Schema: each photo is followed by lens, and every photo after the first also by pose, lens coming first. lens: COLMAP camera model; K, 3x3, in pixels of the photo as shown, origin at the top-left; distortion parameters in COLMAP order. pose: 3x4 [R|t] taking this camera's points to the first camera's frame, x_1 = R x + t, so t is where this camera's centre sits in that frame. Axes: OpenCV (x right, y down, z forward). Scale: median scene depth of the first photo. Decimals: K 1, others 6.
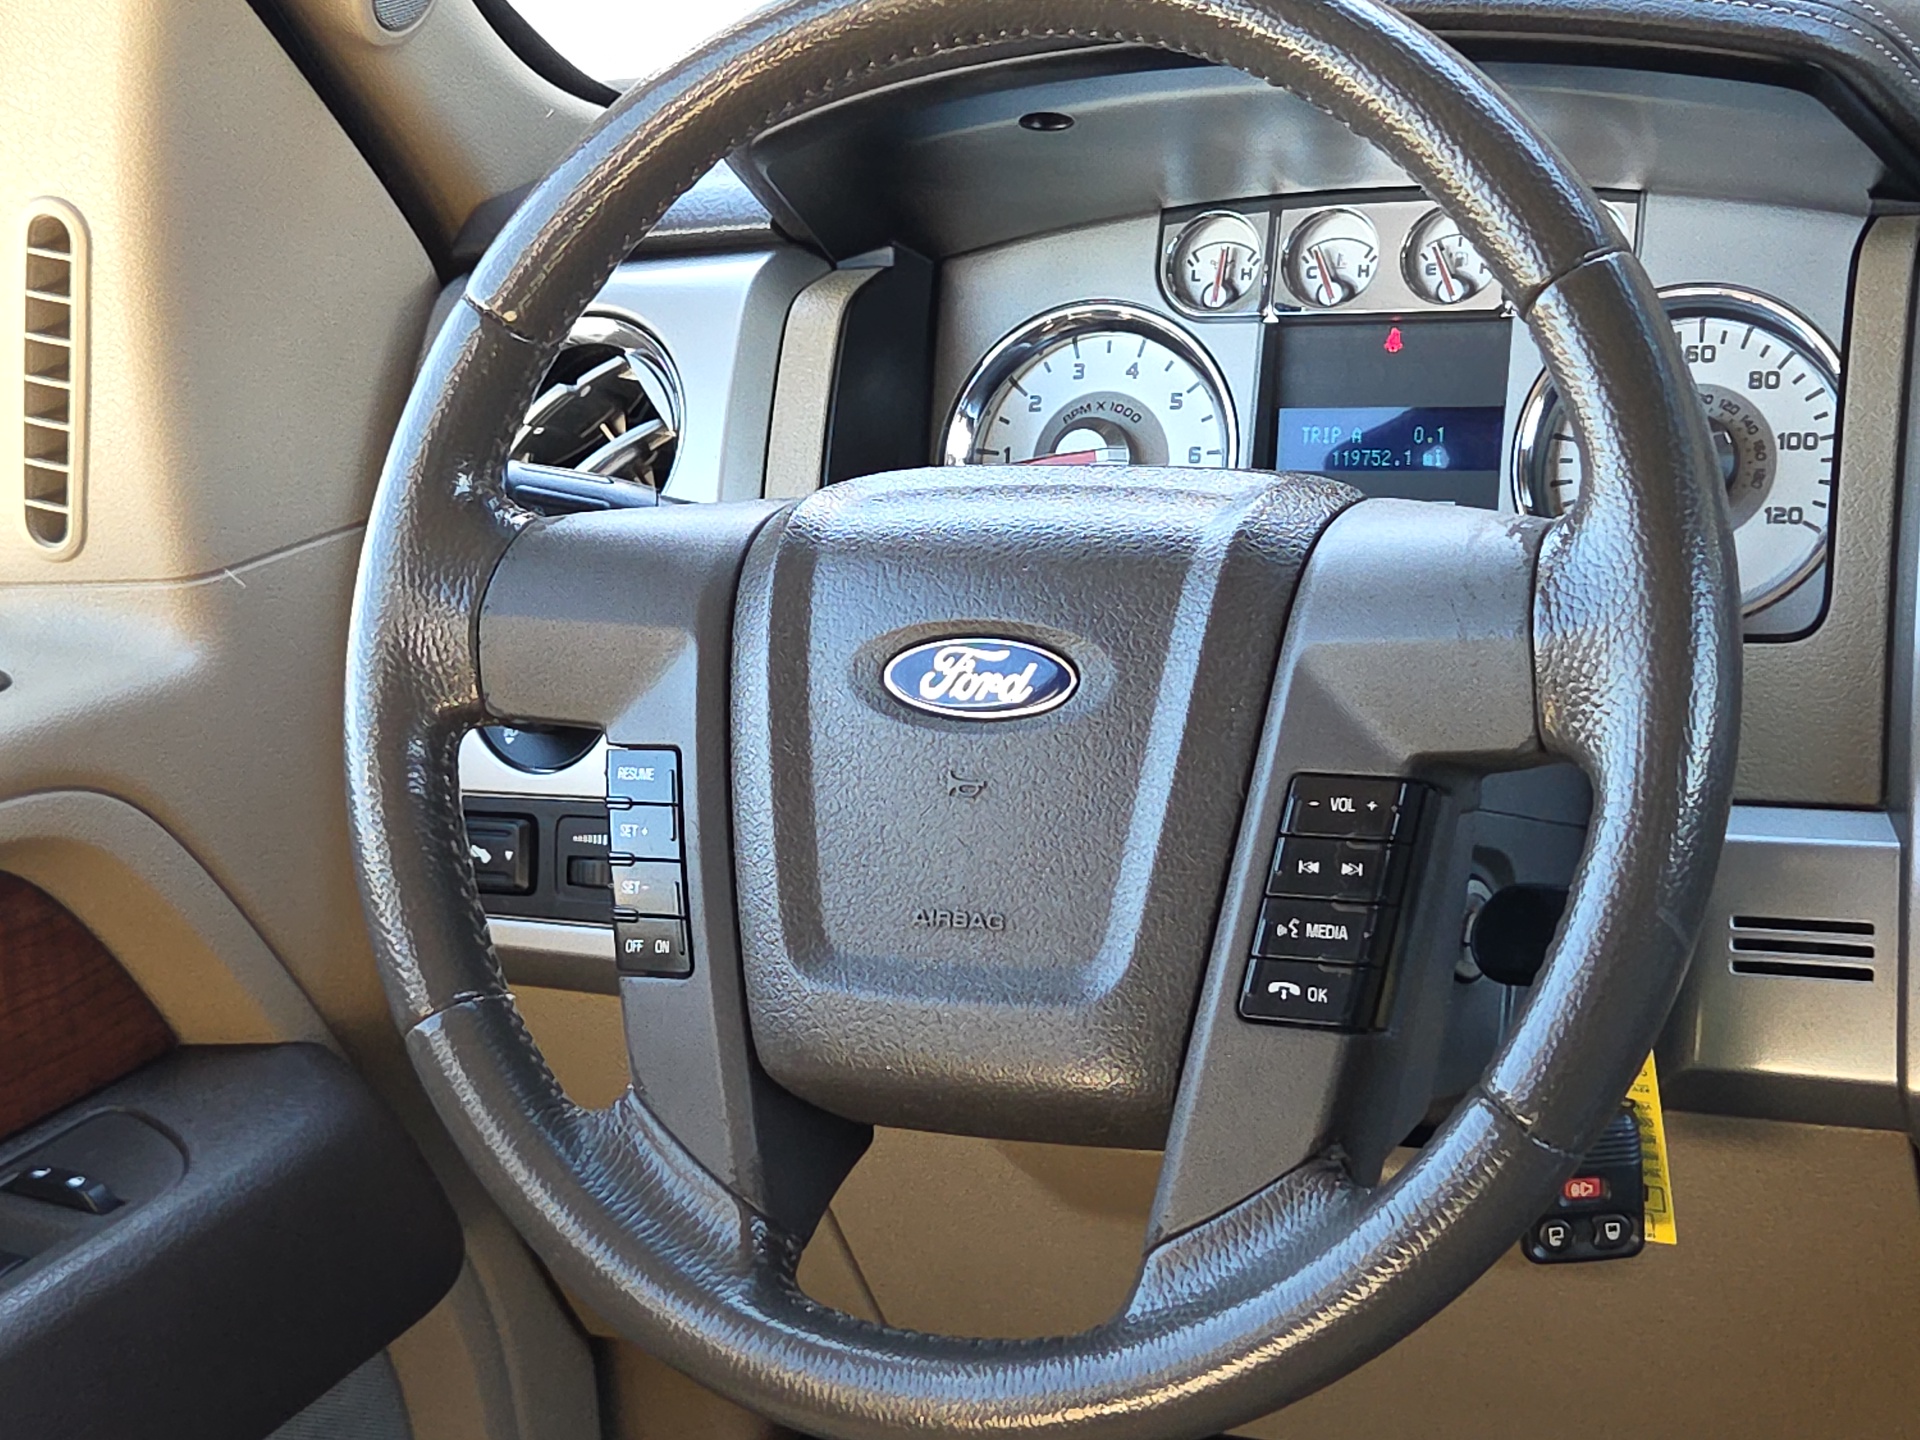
lens RADIAL K [[3519.9, 0, 952.4], [0, 3519.9, 660.7], [0, 0, 1]] dist [0.111282, 0.000000]
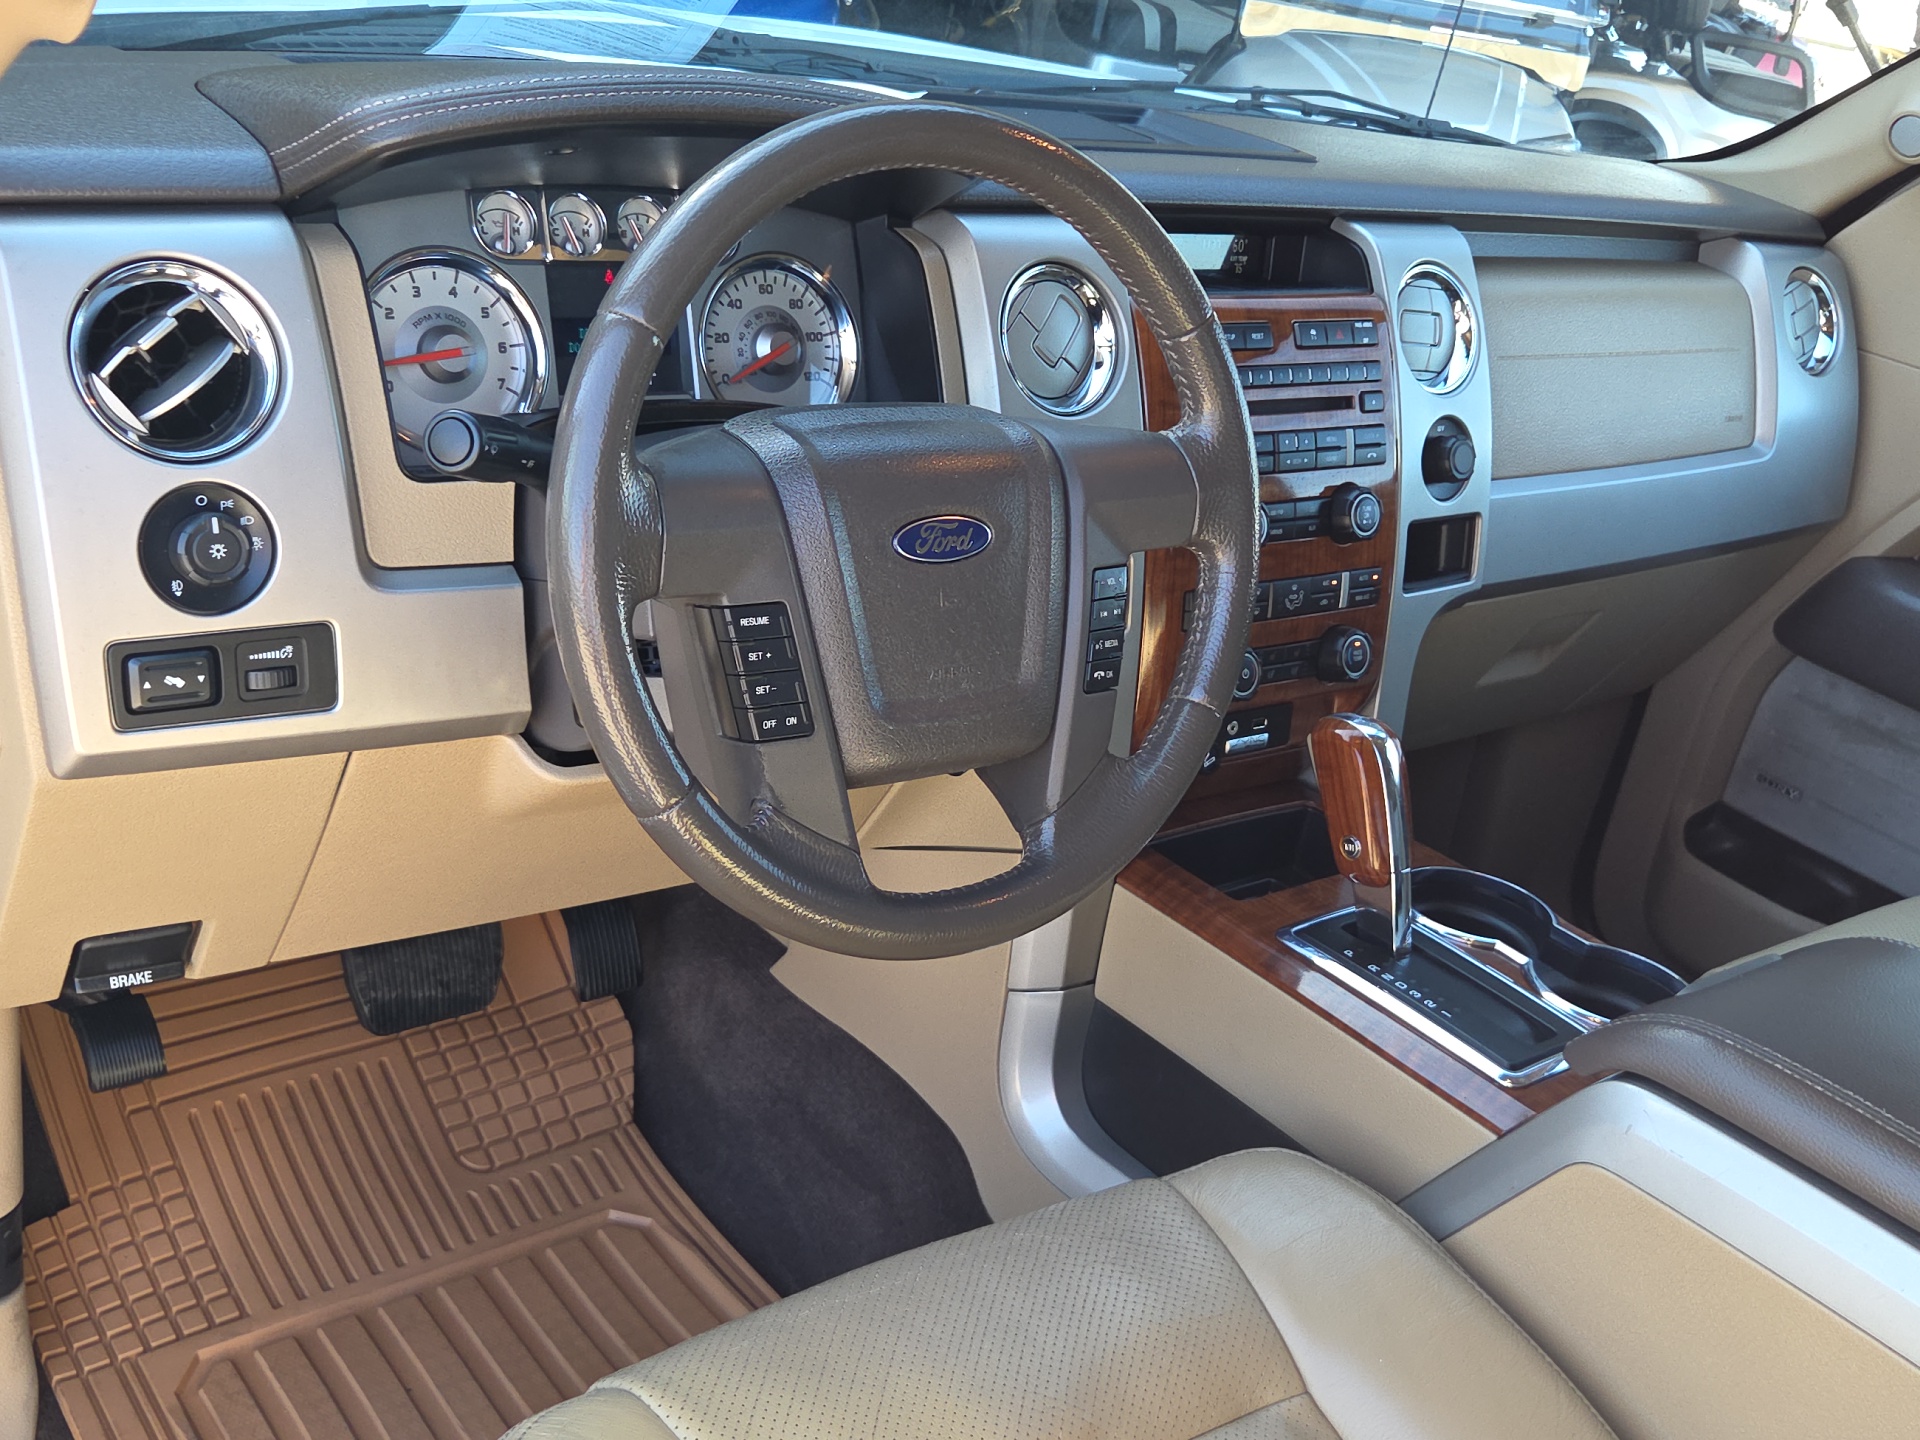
lens RADIAL K [[2038.7, 0, 982.7], [0, 2038.7, 695.0], [0, 0, 1]] dist [0.077066, 0.000000]
pose [[0.425083, -0.209250, 0.880635, -0.888702], [0.003070, 0.973240, 0.229772, -0.152038], [-0.905149, -0.094969, 0.414350, 0.517468]]
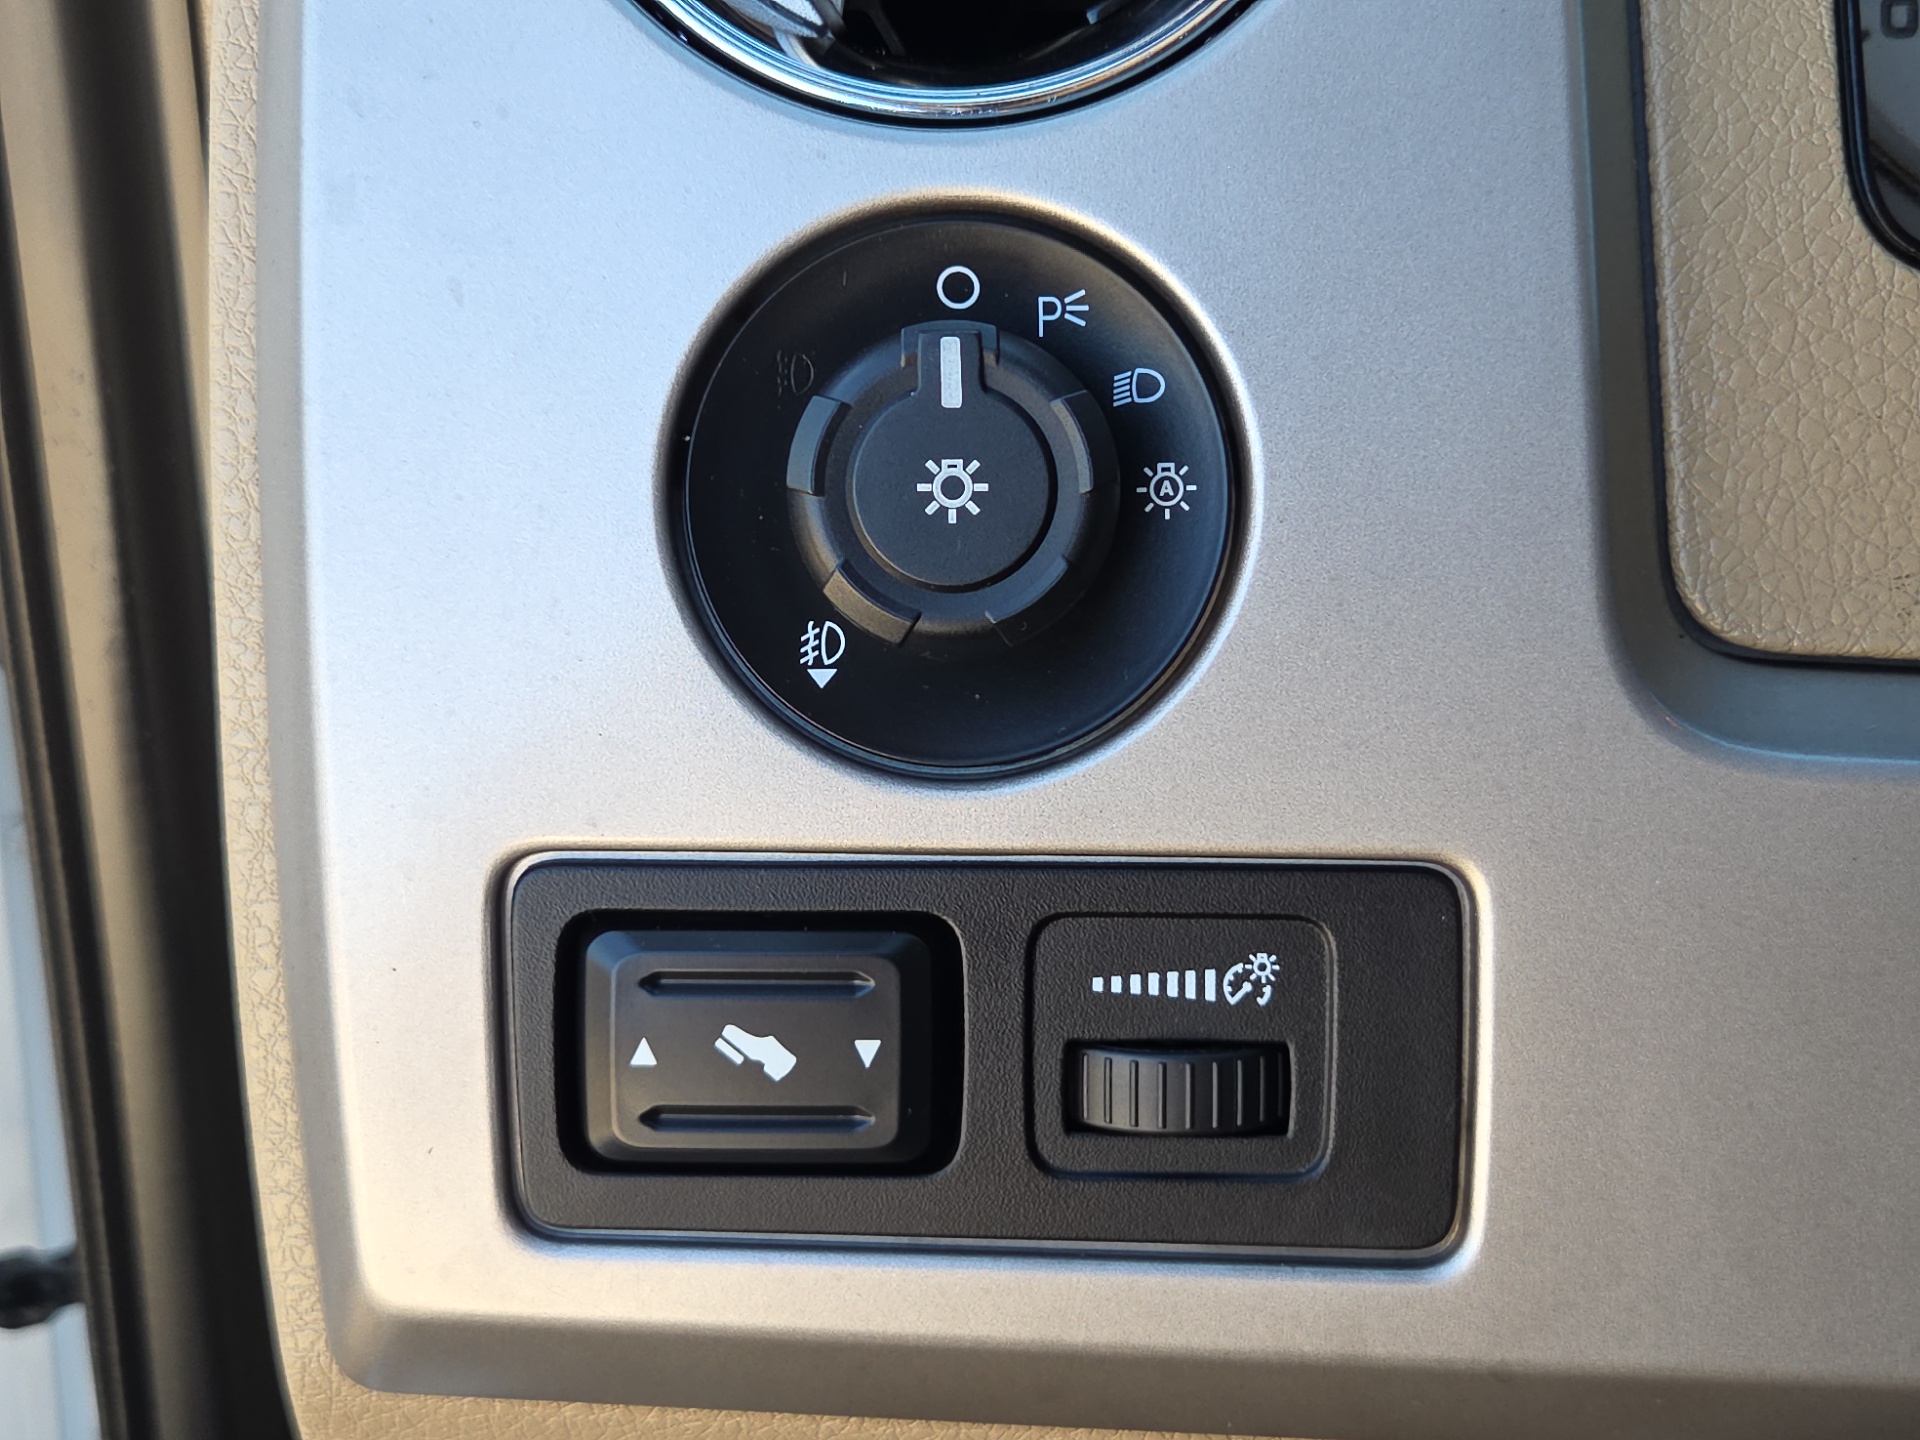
lens RADIAL K [[2996.7, 0, 960.1], [0, 2996.7, 719.7], [0, 0, 1]] dist [0.040067, 0.000000]
pose [[0.896313, -0.059055, 0.439472, -0.297648], [0.017707, 0.995068, 0.097602, 0.000985], [-0.443069, -0.079700, 0.892938, 0.980232]]
